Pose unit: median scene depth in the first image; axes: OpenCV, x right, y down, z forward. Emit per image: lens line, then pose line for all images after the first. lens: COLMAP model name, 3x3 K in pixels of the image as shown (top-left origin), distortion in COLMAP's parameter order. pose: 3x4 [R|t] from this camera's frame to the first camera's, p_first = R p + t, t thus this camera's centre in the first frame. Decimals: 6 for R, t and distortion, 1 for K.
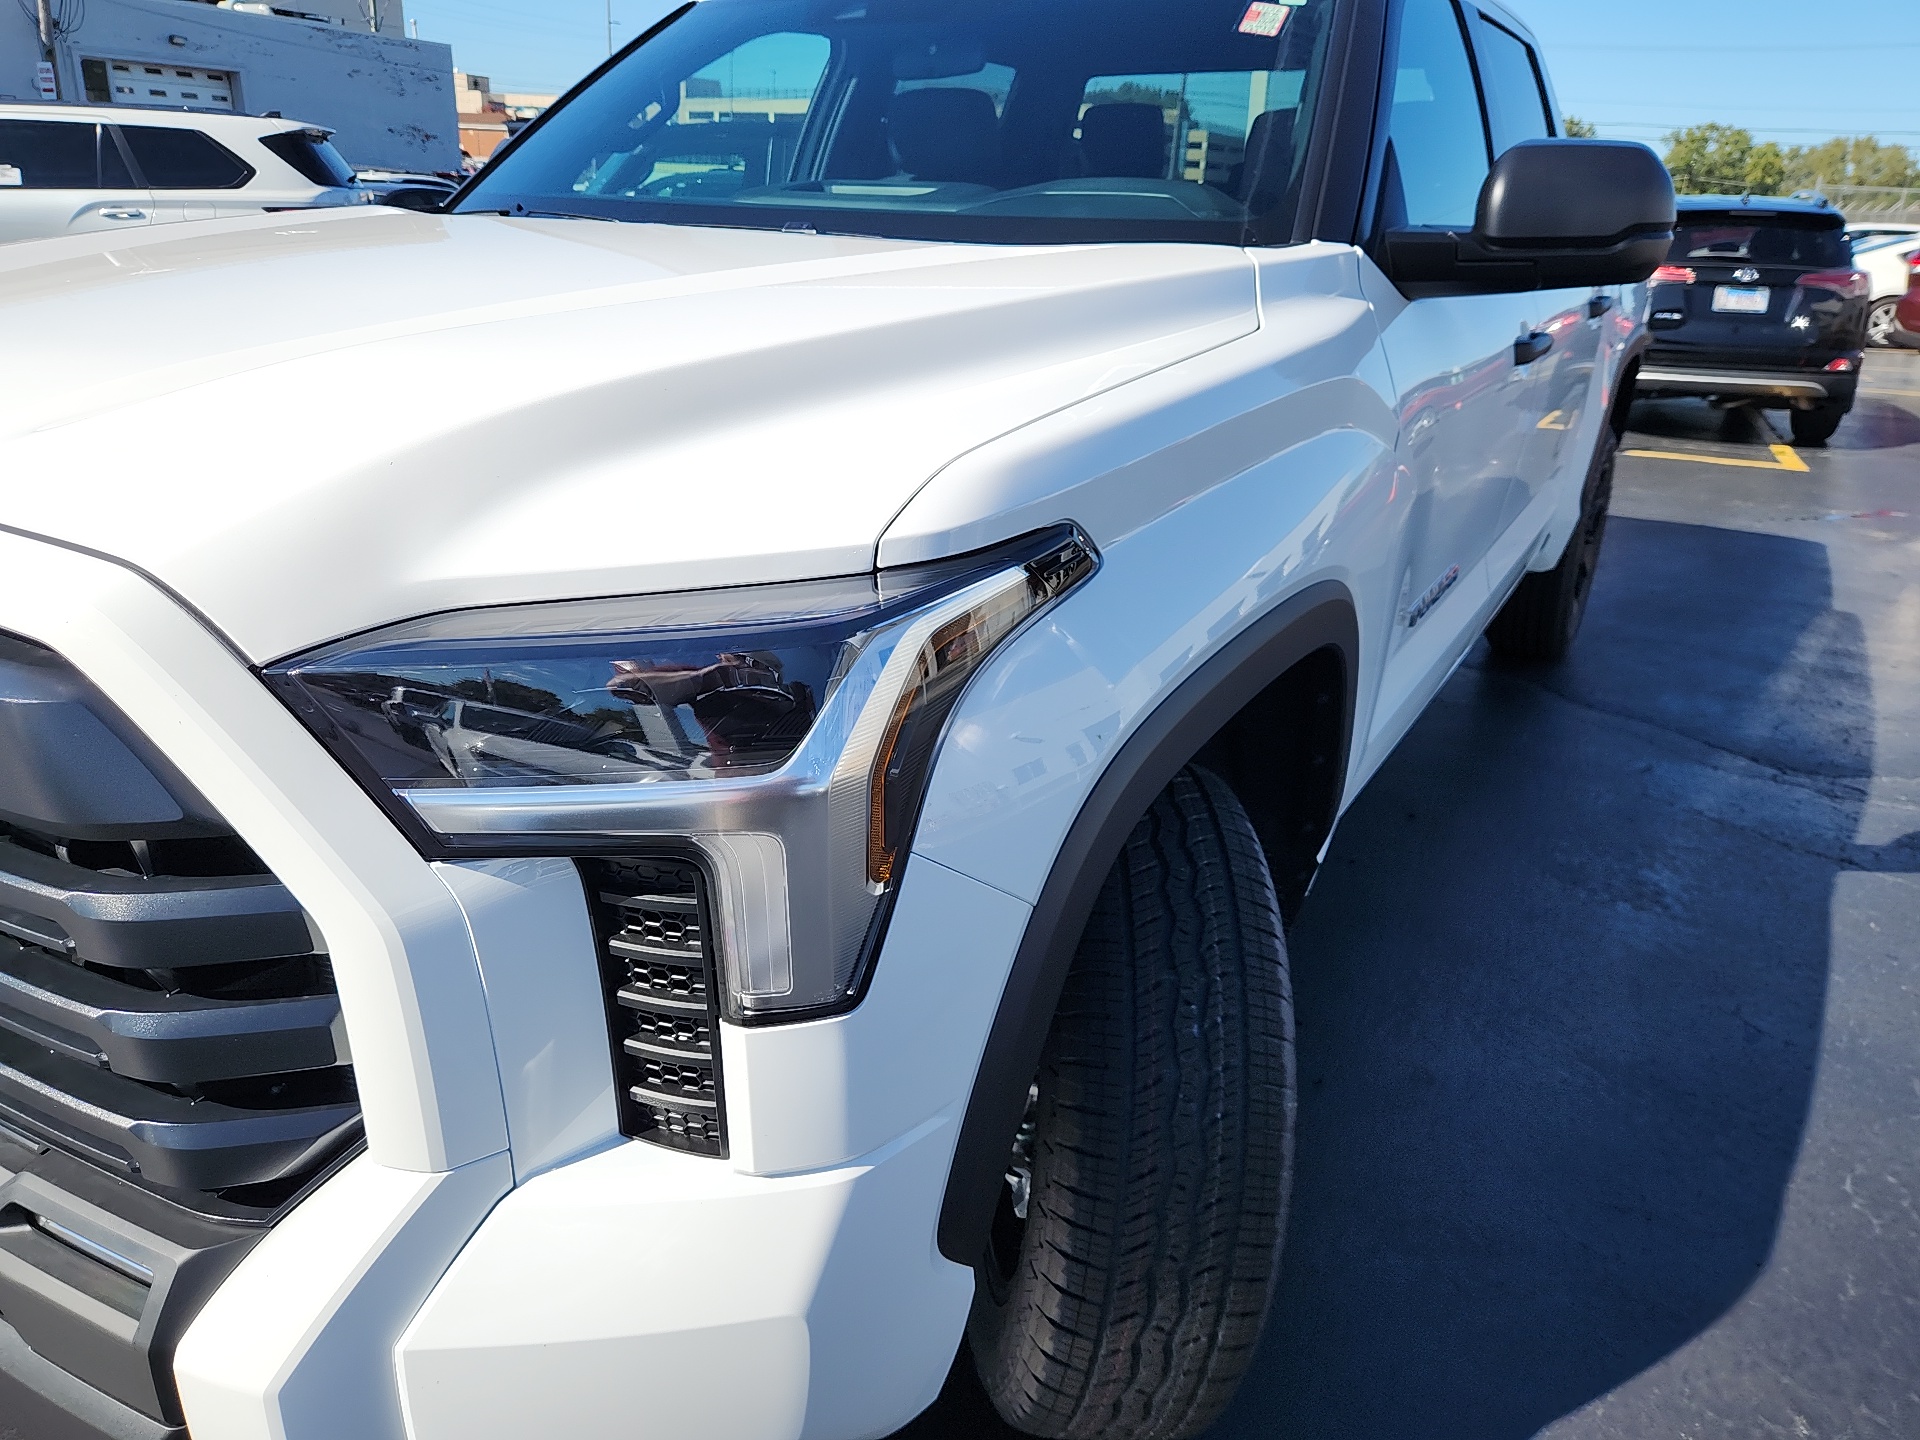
lens RADIAL K [[1264.7, 0, 961.9], [0, 1264.7, 715.3], [0, 0, 1]] dist [0.019700, -0.007666]
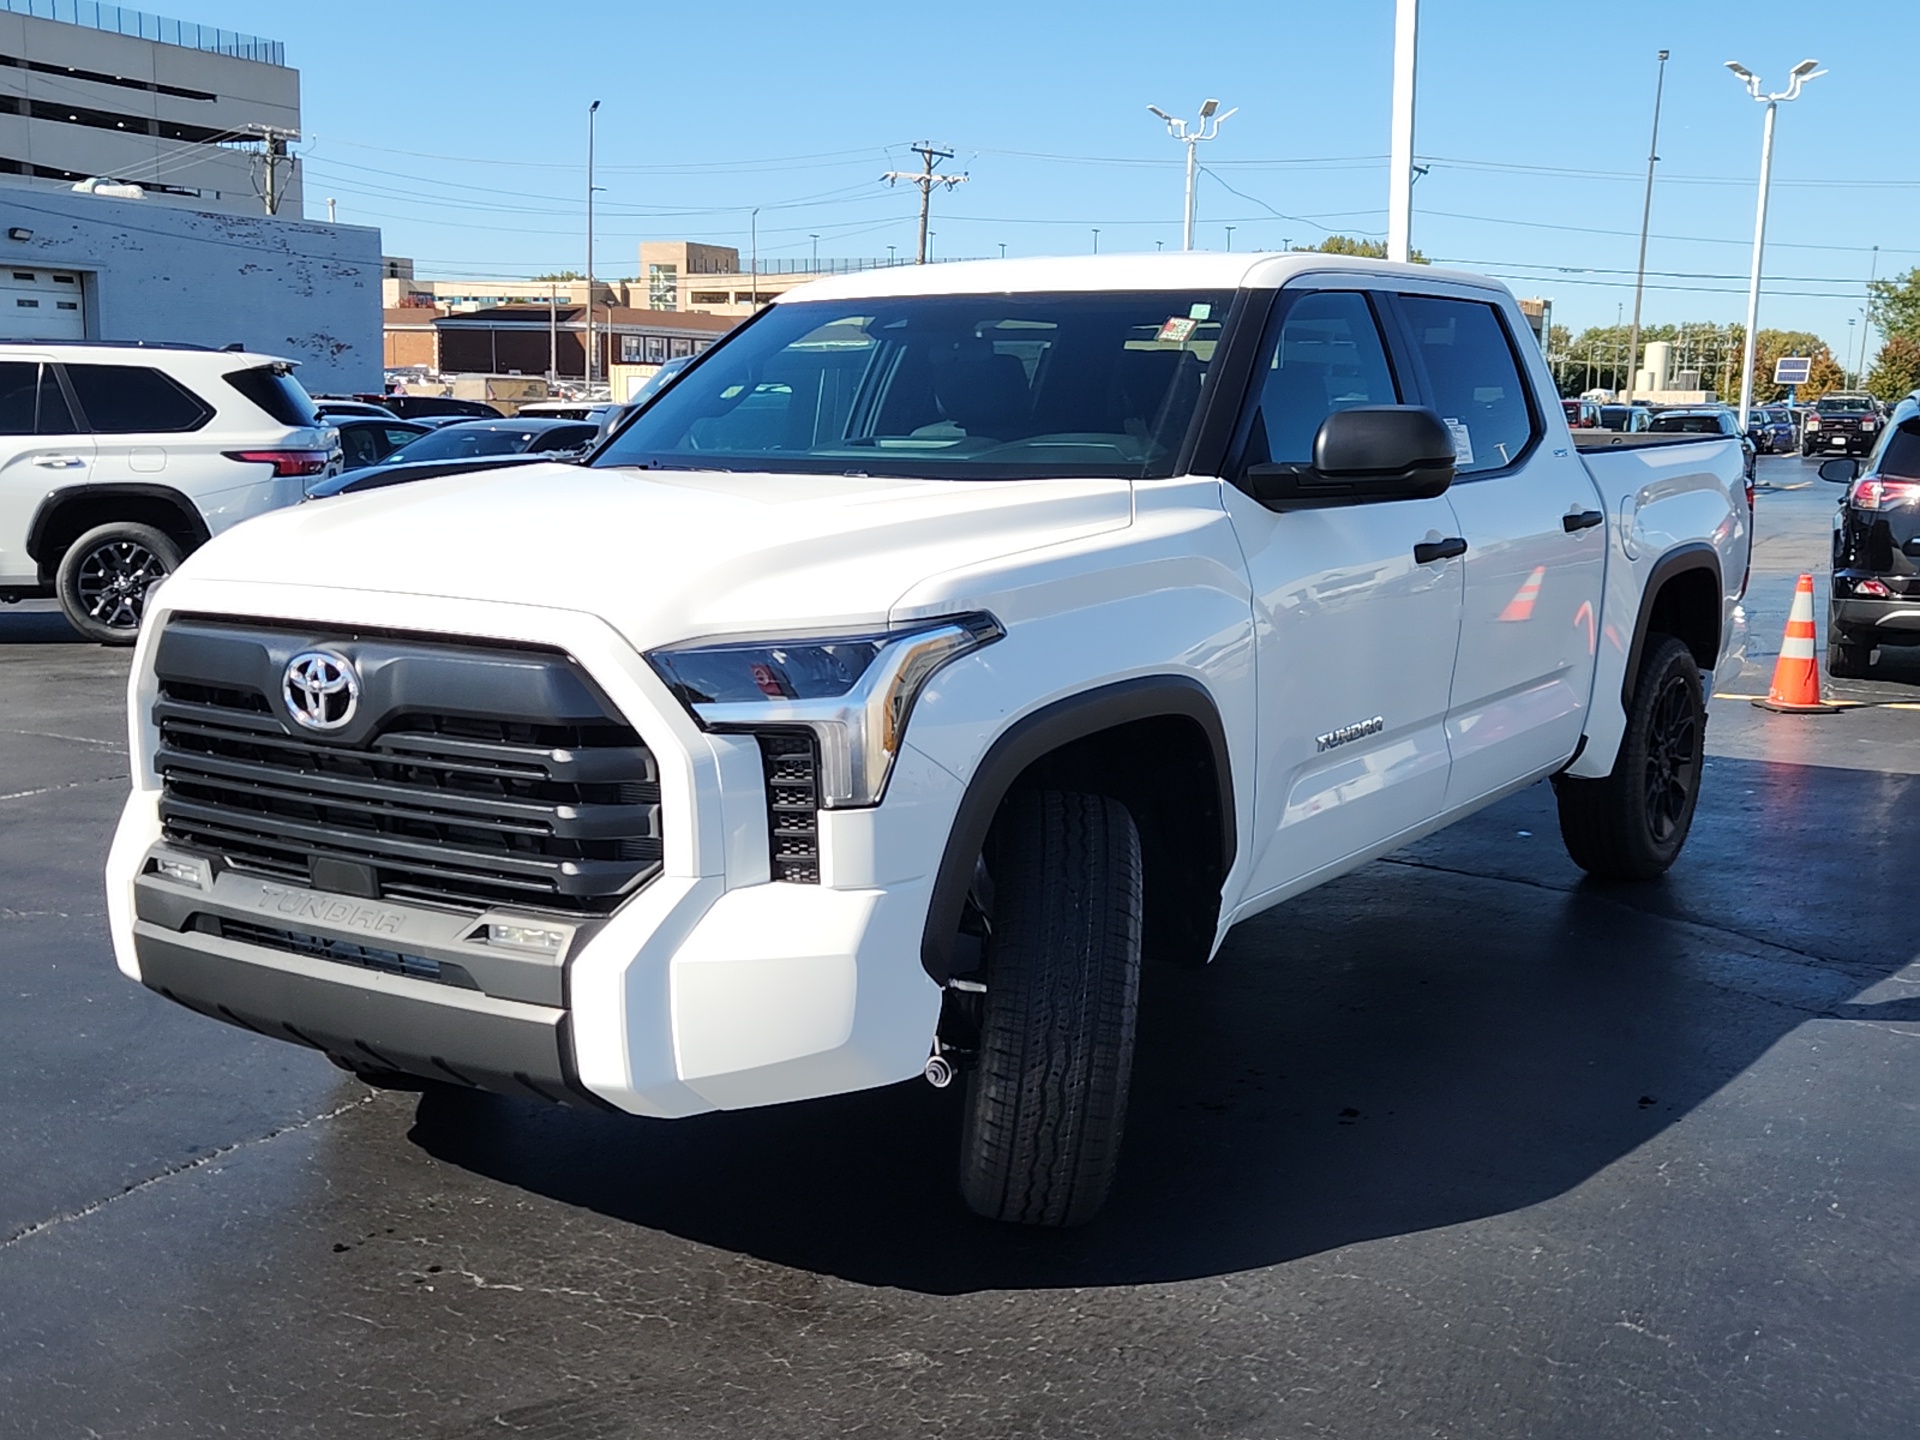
lens RADIAL K [[1732.9, 0, 960.4], [0, 1732.9, 729.5], [0, 0, 1]] dist [0.065585, -0.036677]
pose [[0.998084, -0.013573, -0.060363, 0.228447], [0.000707, 0.978077, -0.208243, 0.676162], [0.061866, 0.207802, 0.976213, -1.861798]]
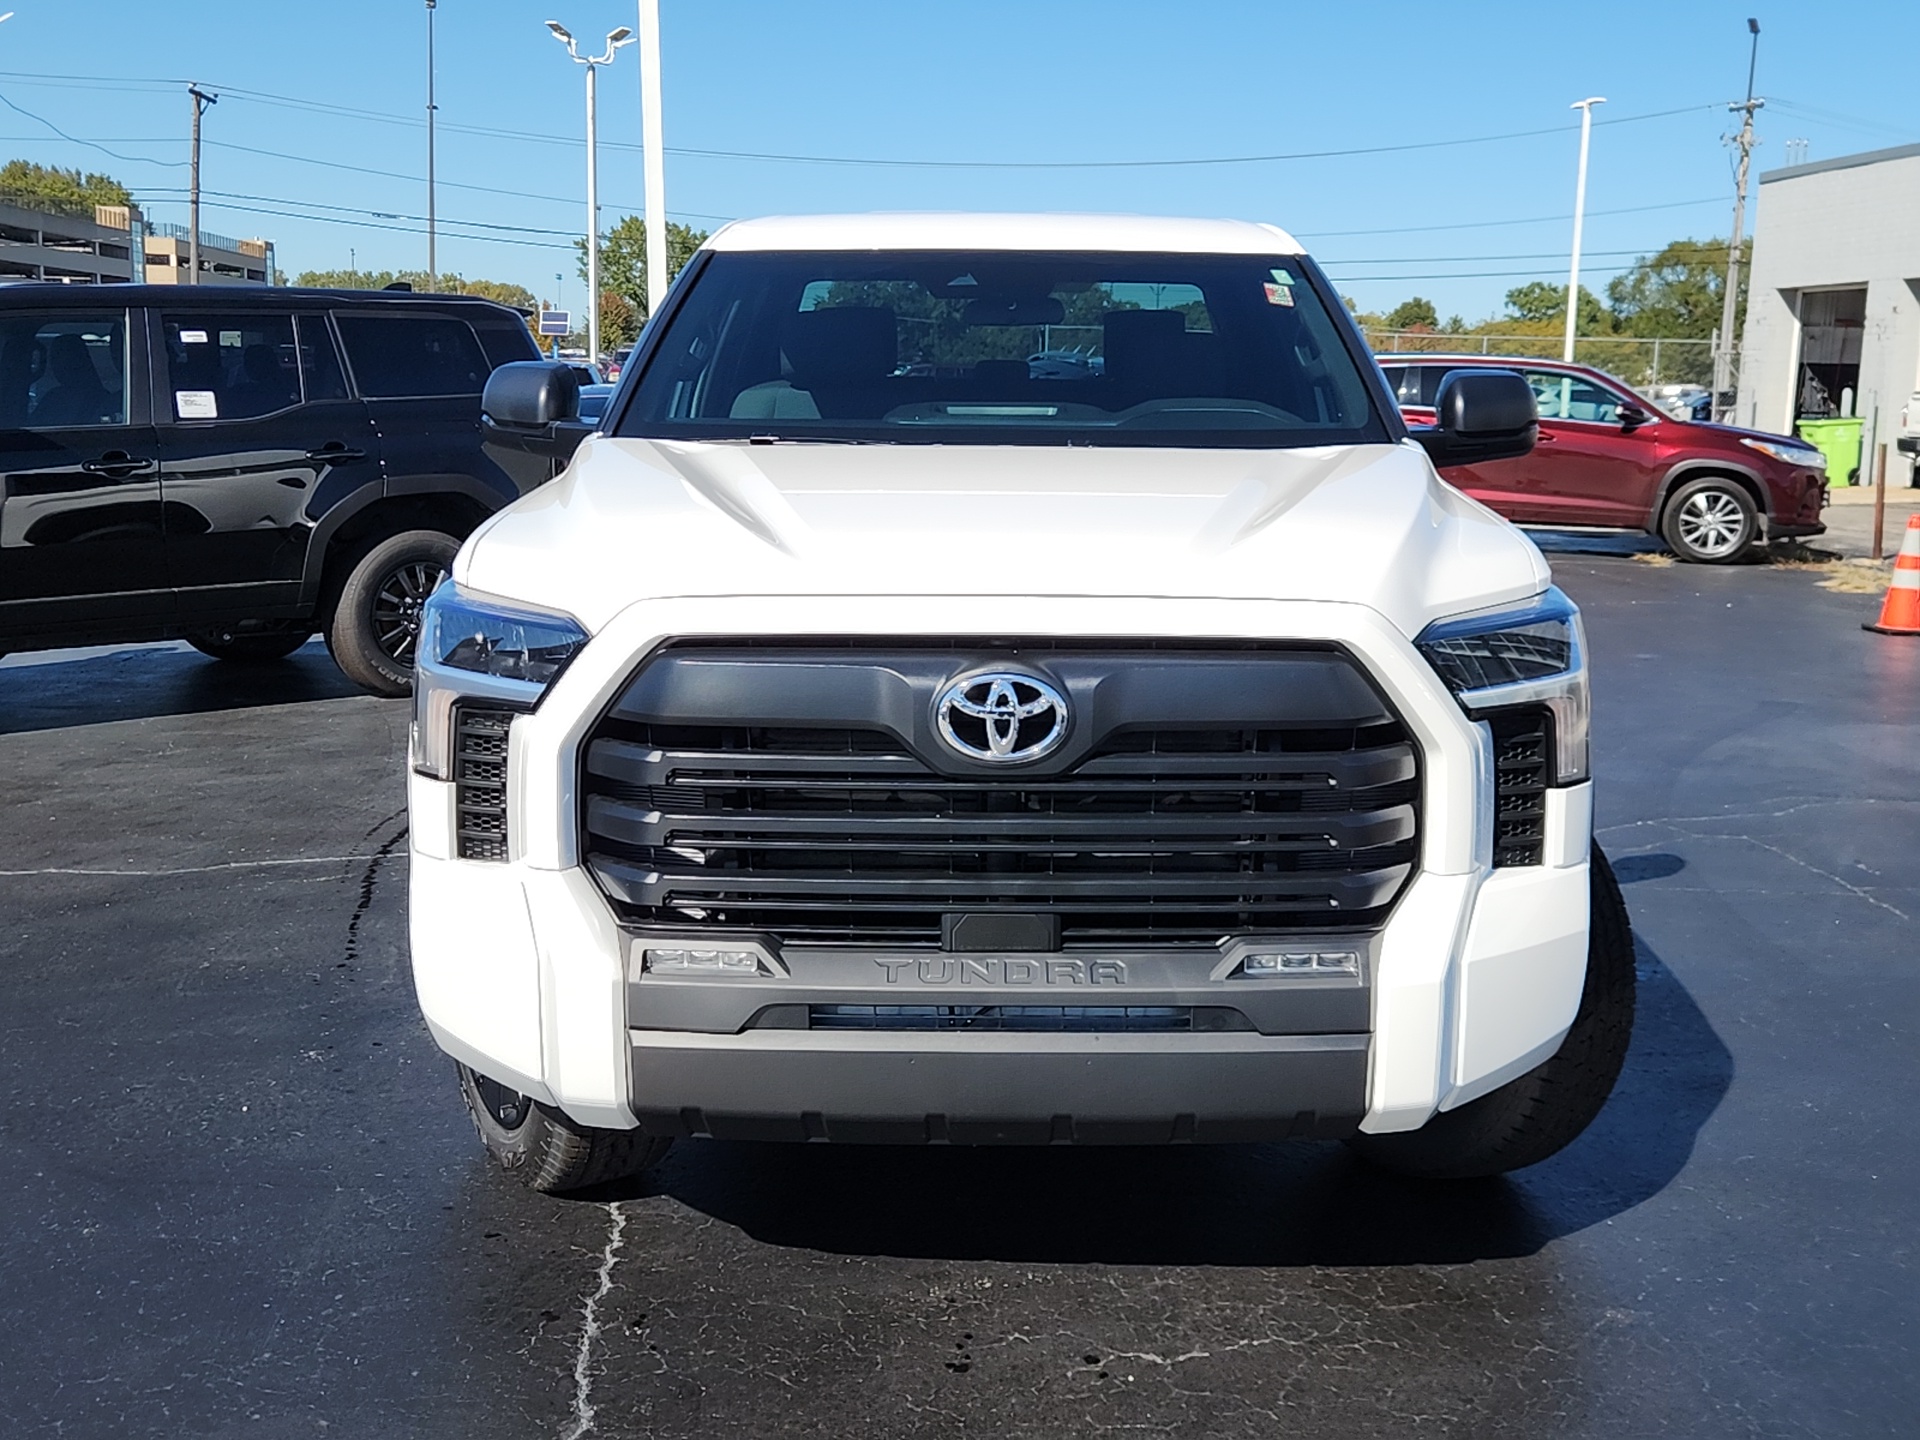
lens RADIAL K [[1732.9, 0, 976.8], [0, 1732.9, 718.6], [0, 0, 1]] dist [0.065585, -0.036677]
pose [[0.899812, -0.106337, 0.423120, -2.163913], [0.181649, 0.973094, -0.141744, 0.335696], [-0.396663, 0.204402, 0.894918, -1.248568]]
